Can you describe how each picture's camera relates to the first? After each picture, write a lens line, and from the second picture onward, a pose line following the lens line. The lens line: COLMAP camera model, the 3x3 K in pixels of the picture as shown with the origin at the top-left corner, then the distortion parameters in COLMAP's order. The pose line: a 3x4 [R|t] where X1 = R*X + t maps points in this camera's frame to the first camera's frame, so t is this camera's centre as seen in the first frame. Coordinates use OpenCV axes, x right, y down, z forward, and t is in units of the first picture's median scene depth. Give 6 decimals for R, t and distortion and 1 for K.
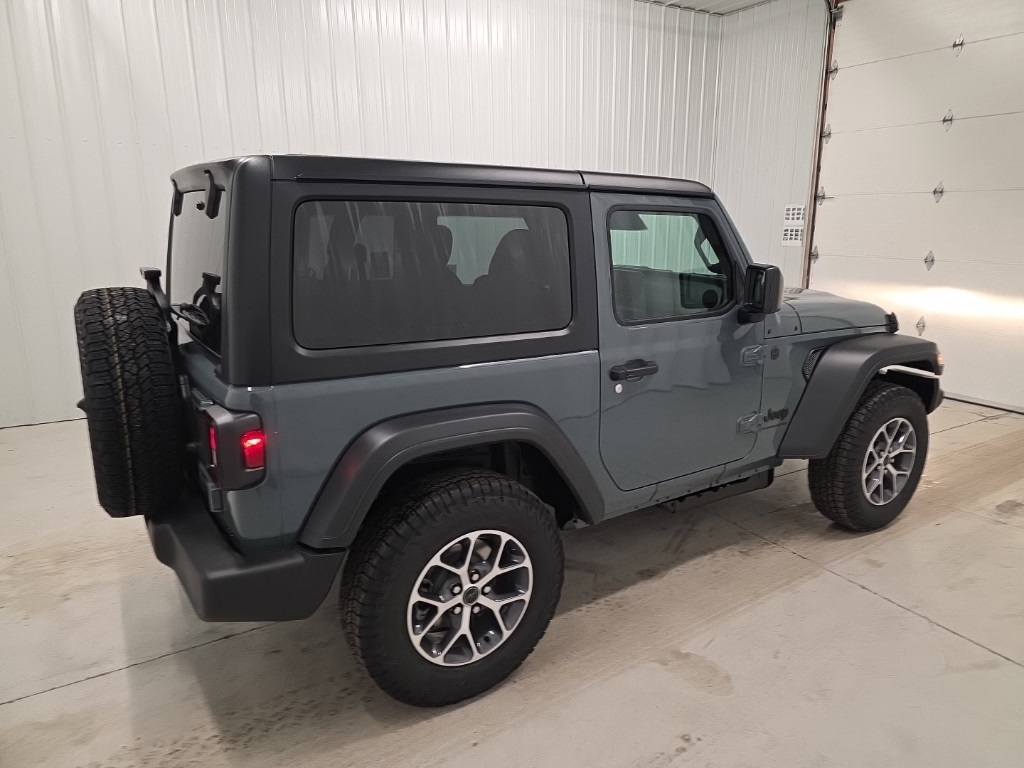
lens RADIAL K [[677.3, 0, 522.6], [0, 677.3, 382.7], [0, 0, 1]] dist [0.041737, -0.035777]
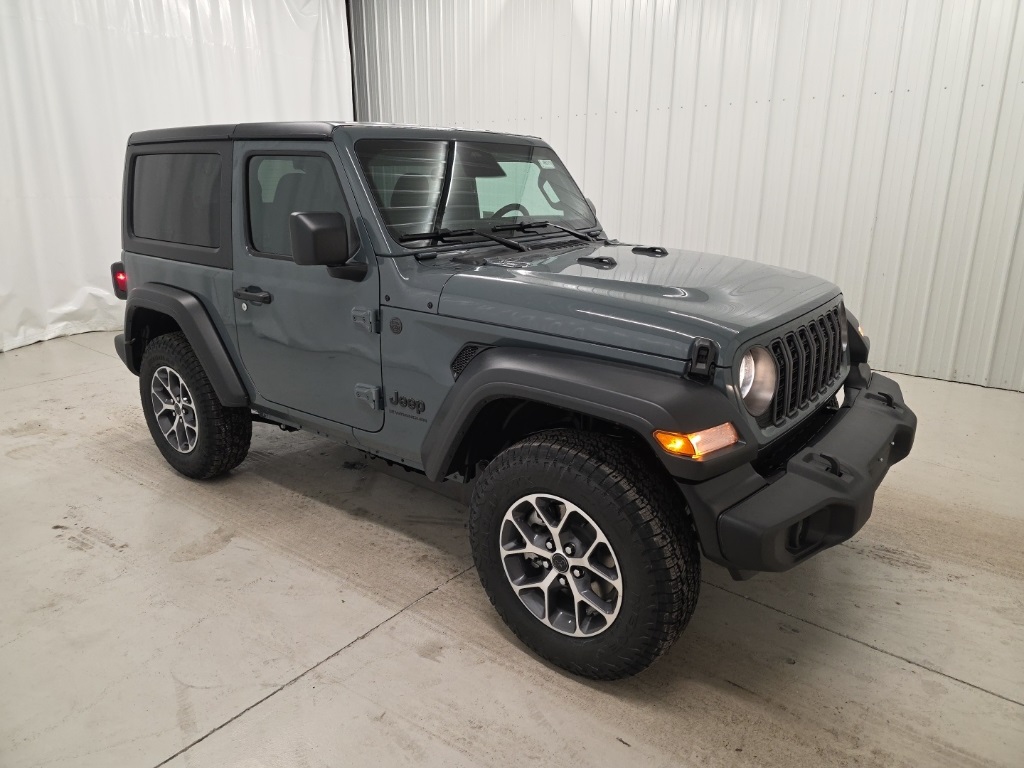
lens RADIAL K [[677.3, 0, 522.6], [0, 677.3, 382.7], [0, 0, 1]] dist [0.041737, -0.035777]
pose [[0.336786, 0.270334, -0.901939, 1.172988], [-0.219644, 0.954028, 0.203931, -0.177823], [0.915605, 0.129424, 0.380681, 0.823058]]
